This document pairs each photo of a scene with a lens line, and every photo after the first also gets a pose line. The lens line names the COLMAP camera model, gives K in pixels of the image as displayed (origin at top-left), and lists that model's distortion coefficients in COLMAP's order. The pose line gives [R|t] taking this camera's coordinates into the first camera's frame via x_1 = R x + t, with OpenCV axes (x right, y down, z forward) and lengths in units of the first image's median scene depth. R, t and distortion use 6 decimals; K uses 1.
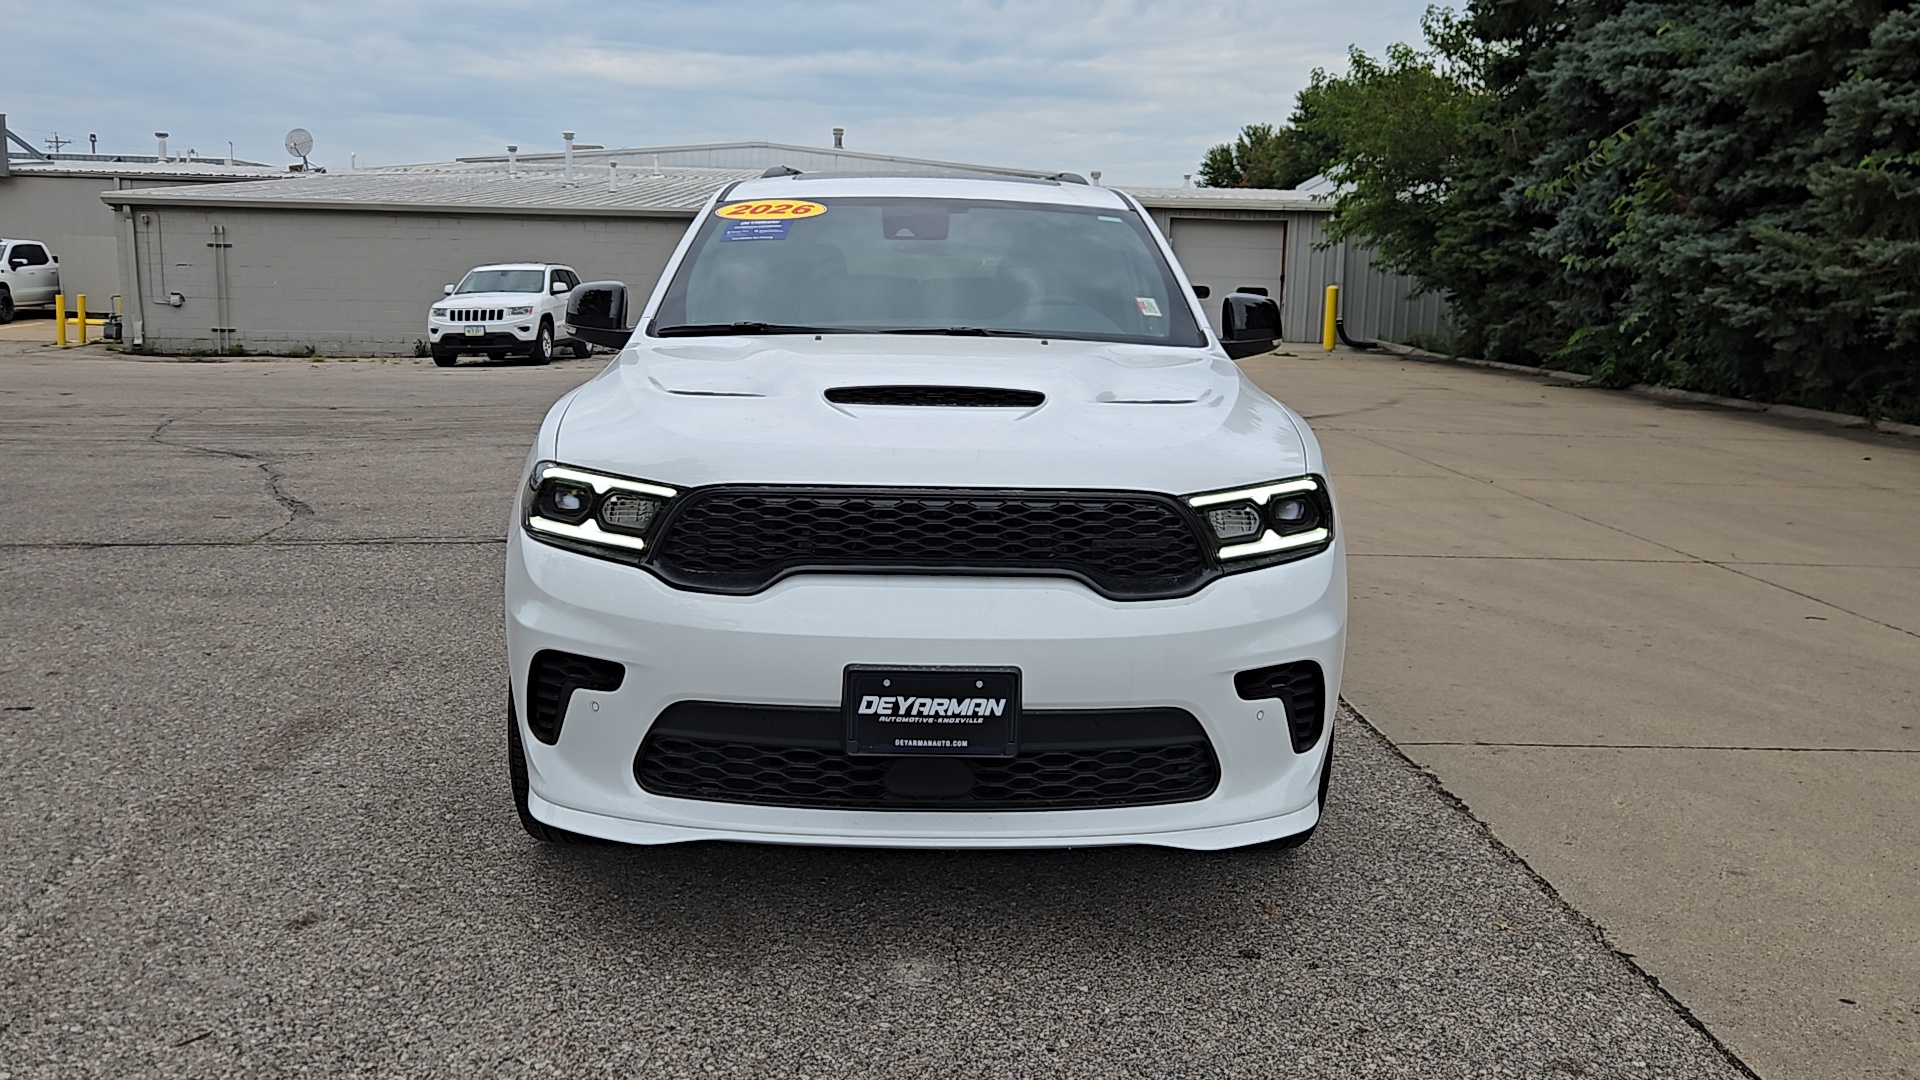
lens RADIAL K [[1605.7, 0, 957.1], [0, 1605.7, 553.5], [0, 0, 1]] dist [0.005278, -0.007367]
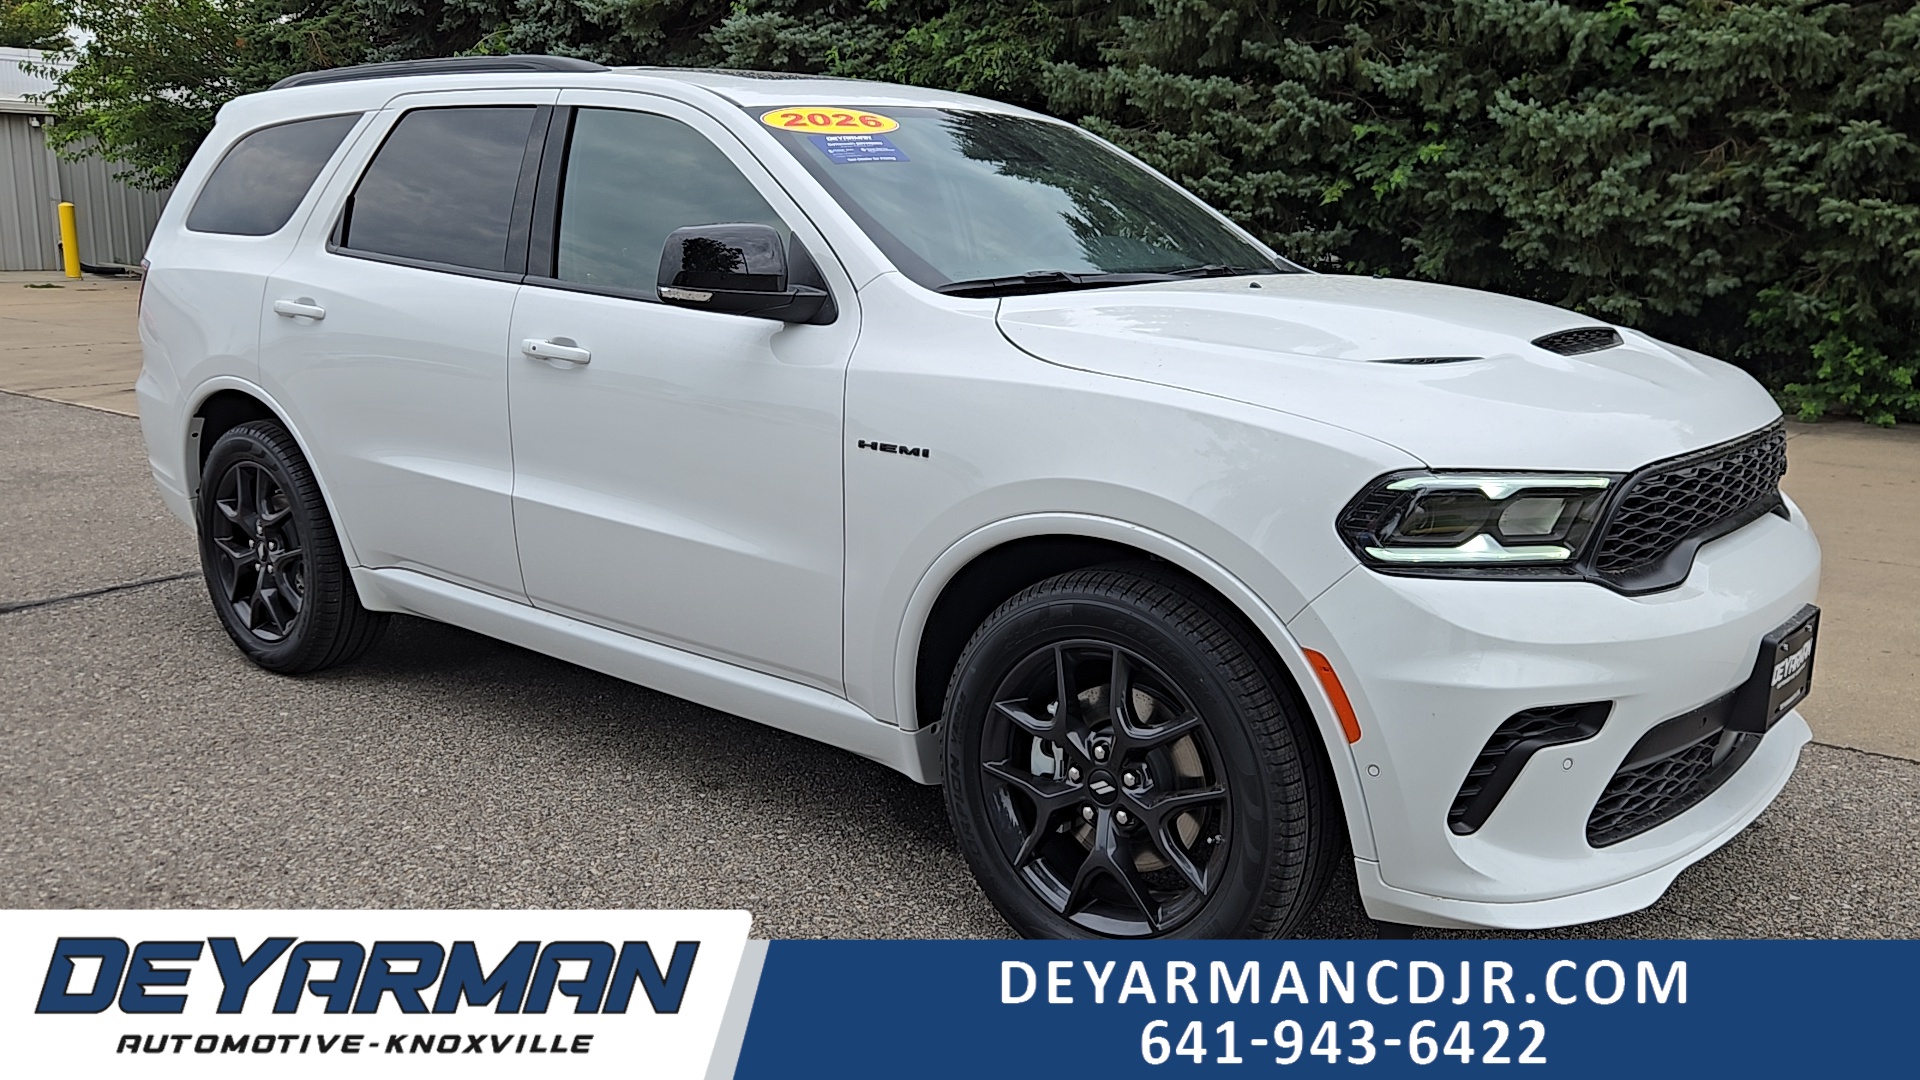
lens RADIAL K [[1605.7, 0, 965.8], [0, 1605.7, 531.6], [0, 0, 1]] dist [0.005278, -0.007367]
pose [[0.659733, -0.164097, 0.733365, -0.223979], [0.134079, 0.985913, 0.099990, -0.031084], [-0.739442, 0.032363, 0.672441, 0.154535]]
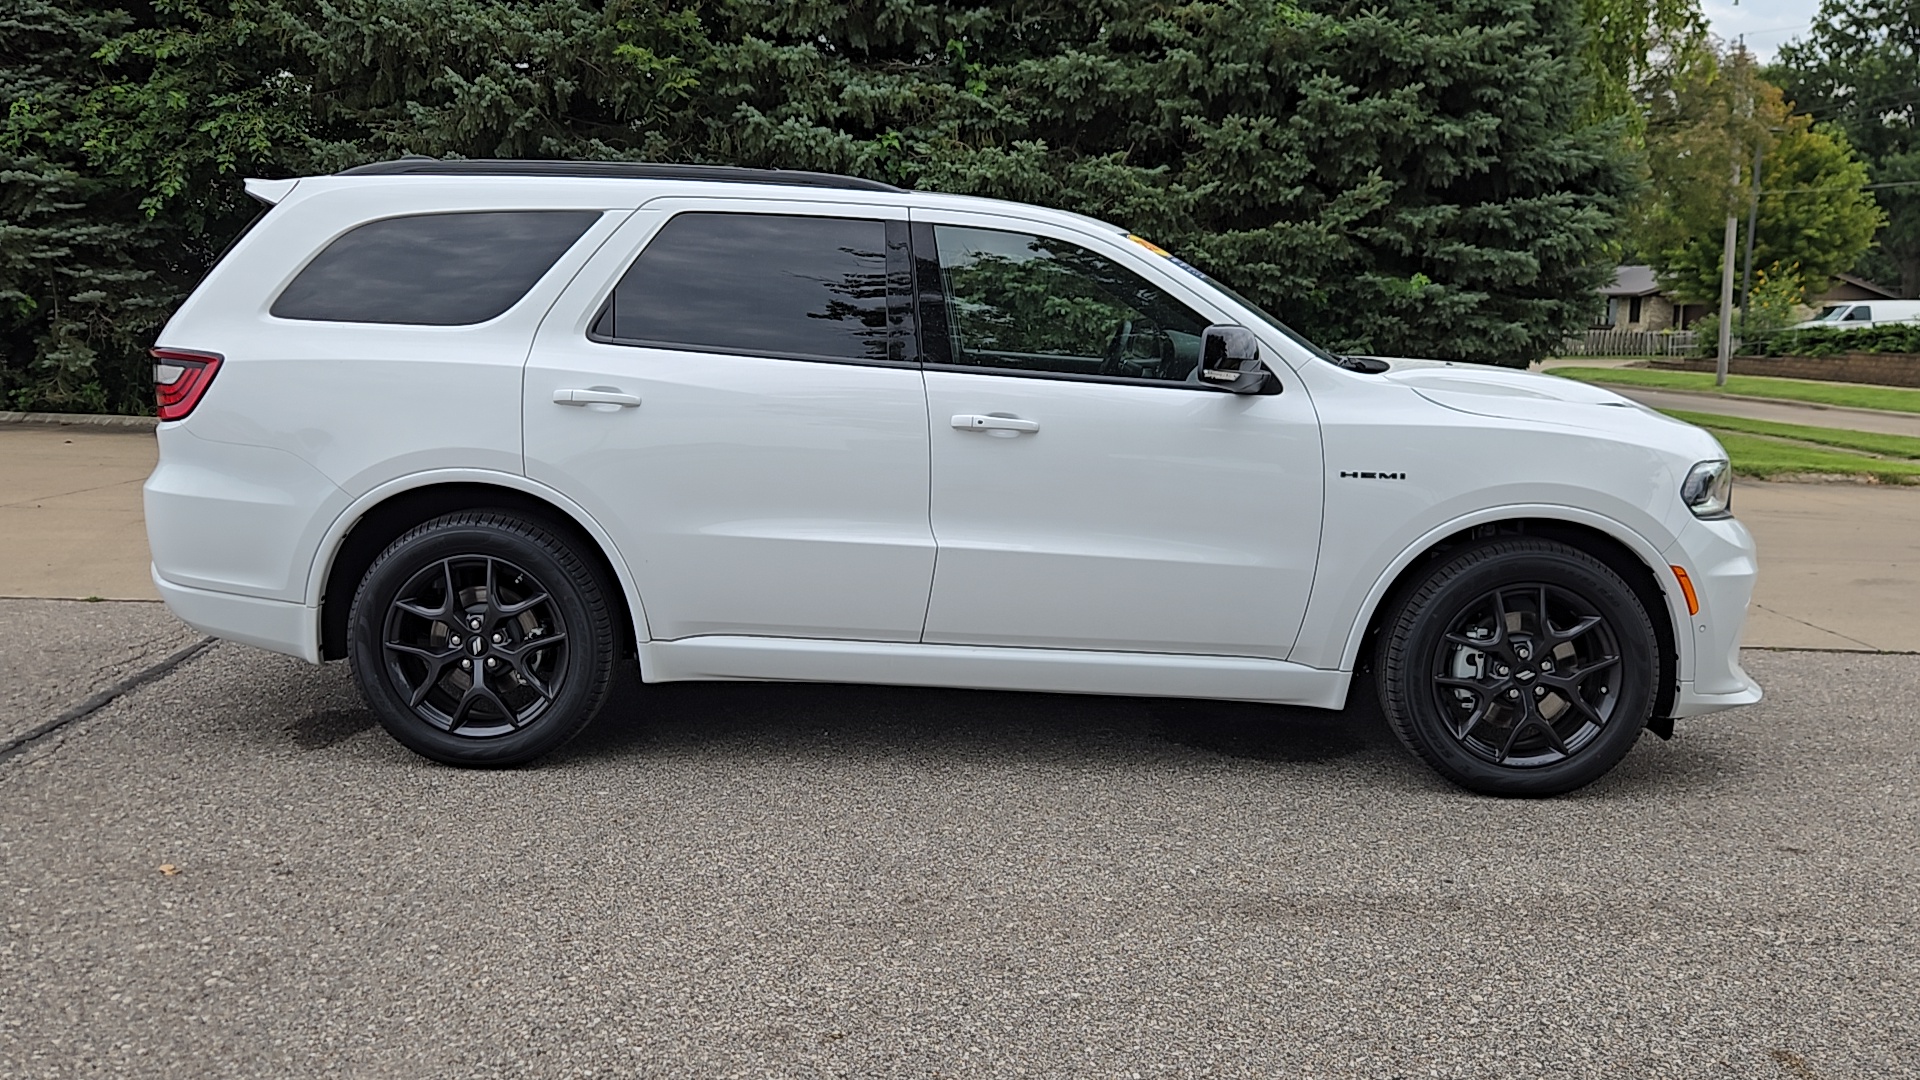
lens RADIAL K [[1605.7, 0, 954.7], [0, 1605.7, 543.1], [0, 0, 1]] dist [0.005278, -0.007367]
pose [[0.048637, -0.165084, 0.985080, -0.358093], [0.147490, 0.976622, 0.156384, -0.062929], [-0.987867, 0.137683, 0.071848, 0.324529]]
